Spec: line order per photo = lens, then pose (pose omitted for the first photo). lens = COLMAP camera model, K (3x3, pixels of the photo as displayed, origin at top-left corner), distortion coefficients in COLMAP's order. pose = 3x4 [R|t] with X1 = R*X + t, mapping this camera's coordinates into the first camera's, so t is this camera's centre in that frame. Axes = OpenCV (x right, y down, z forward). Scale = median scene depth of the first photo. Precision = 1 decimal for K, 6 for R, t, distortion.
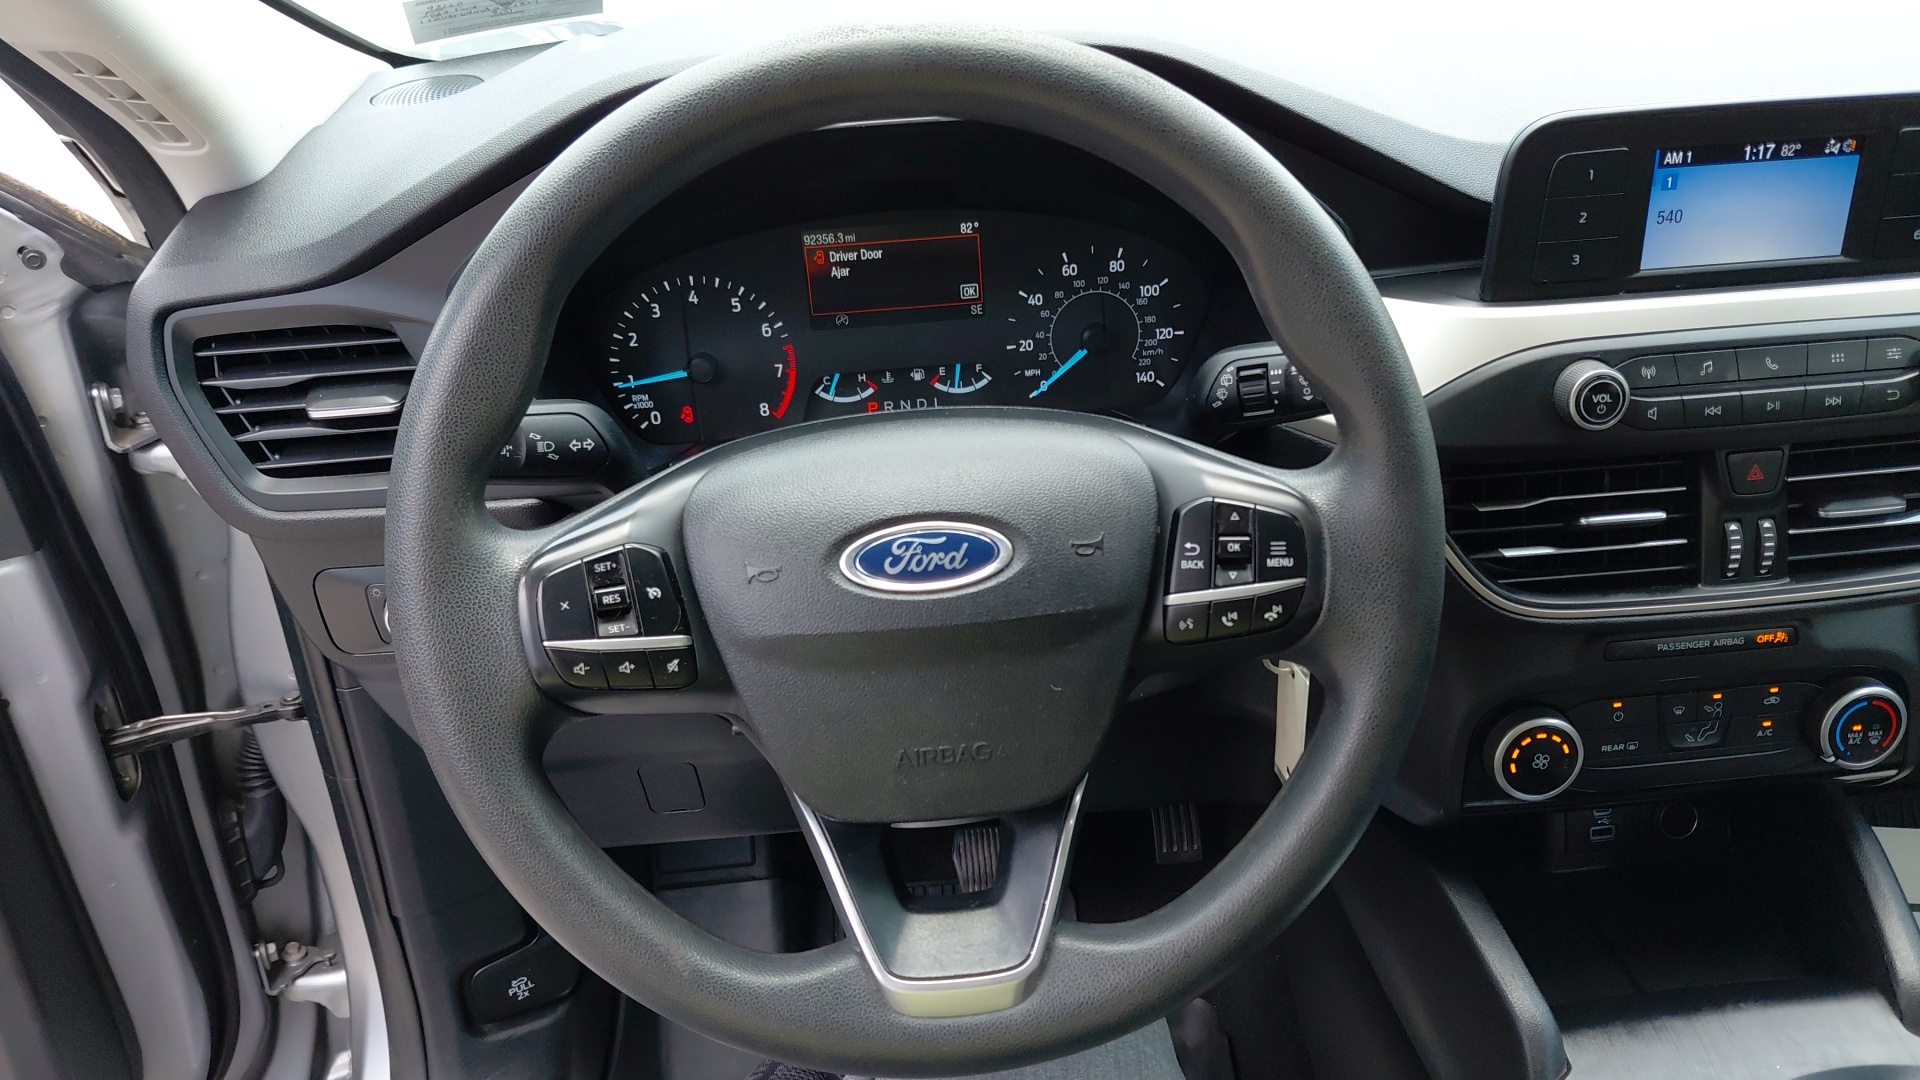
lens RADIAL K [[1428.5, 0, 956.4], [0, 1428.5, 543.4], [0, 0, 1]] dist [0.072136, -0.131913]
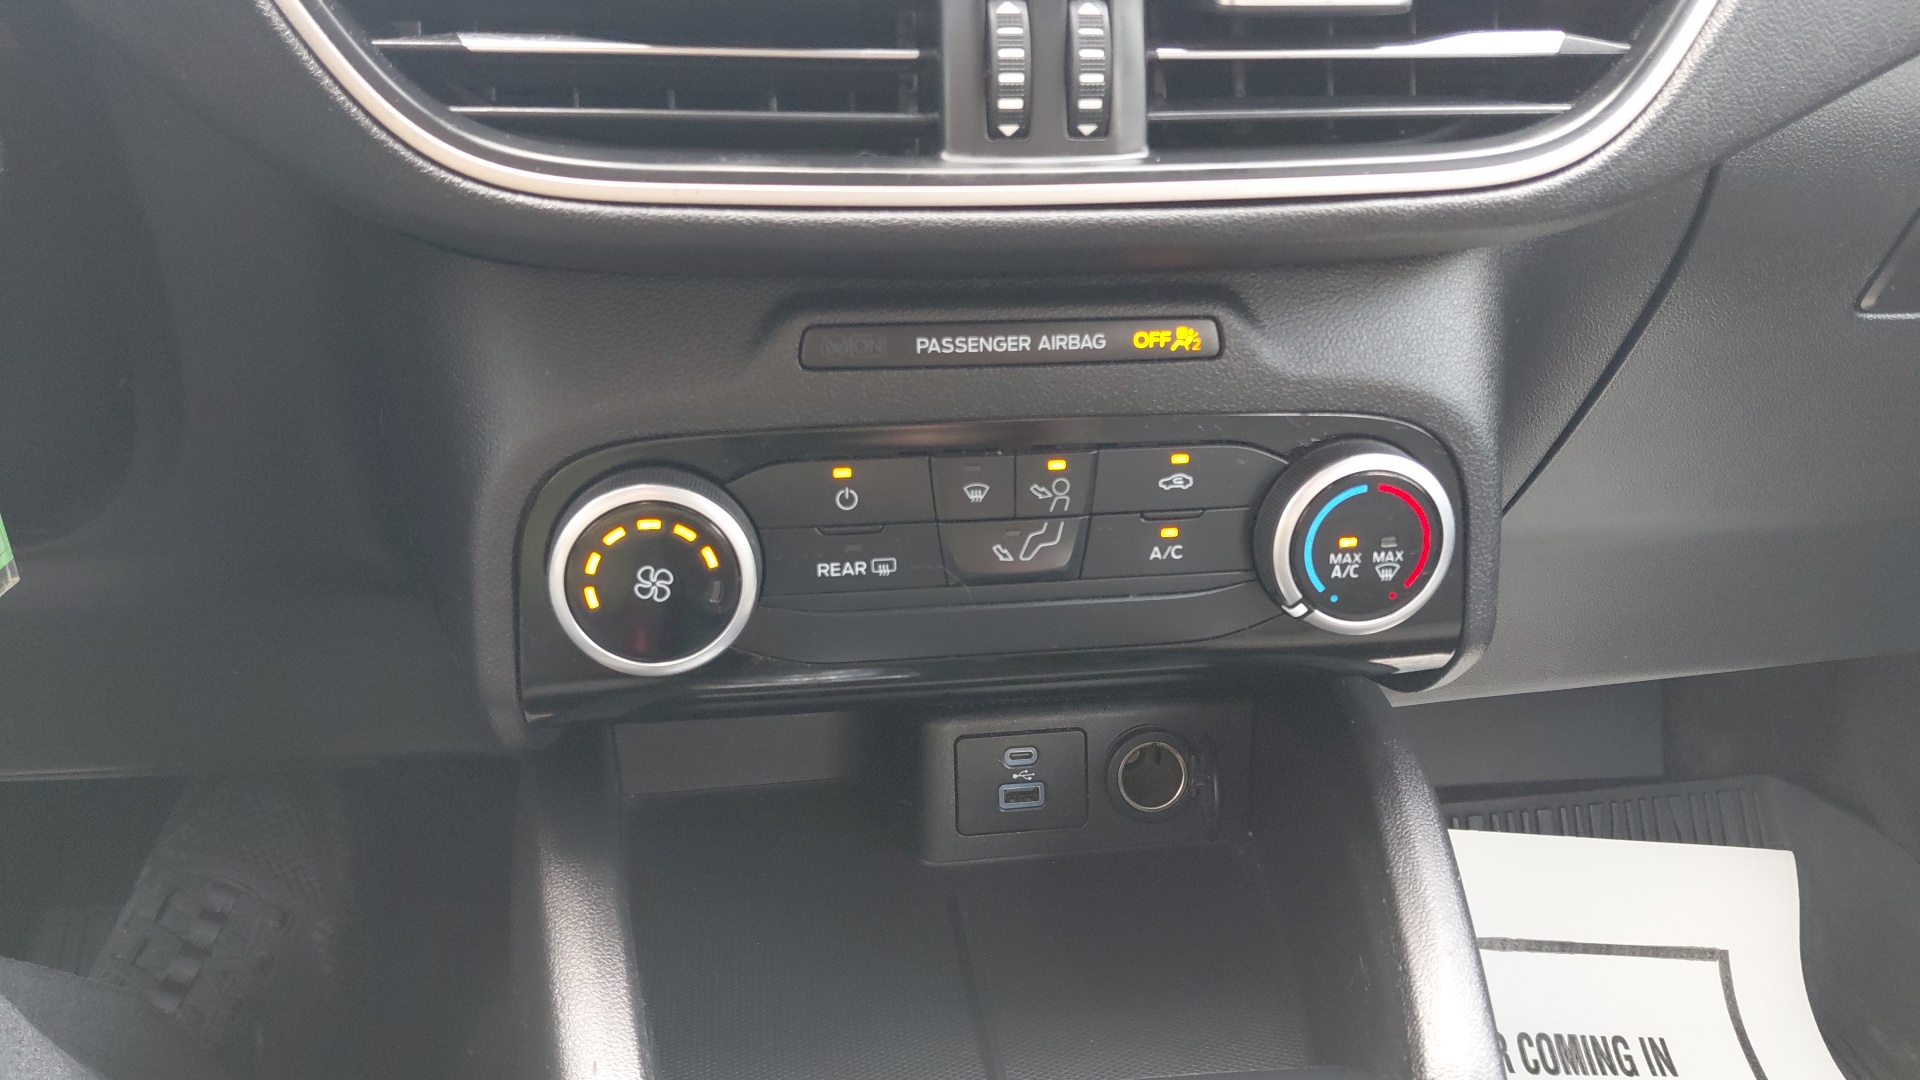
lens RADIAL K [[1401.7, 0, 961.3], [0, 1401.7, 539.6], [0, 0, 1]] dist [0.134338, -0.269359]
pose [[0.994351, 0.035222, 0.100131, 0.483985], [-0.031455, 0.998746, -0.038953, 0.160591], [-0.101377, 0.035584, 0.994211, 0.585463]]
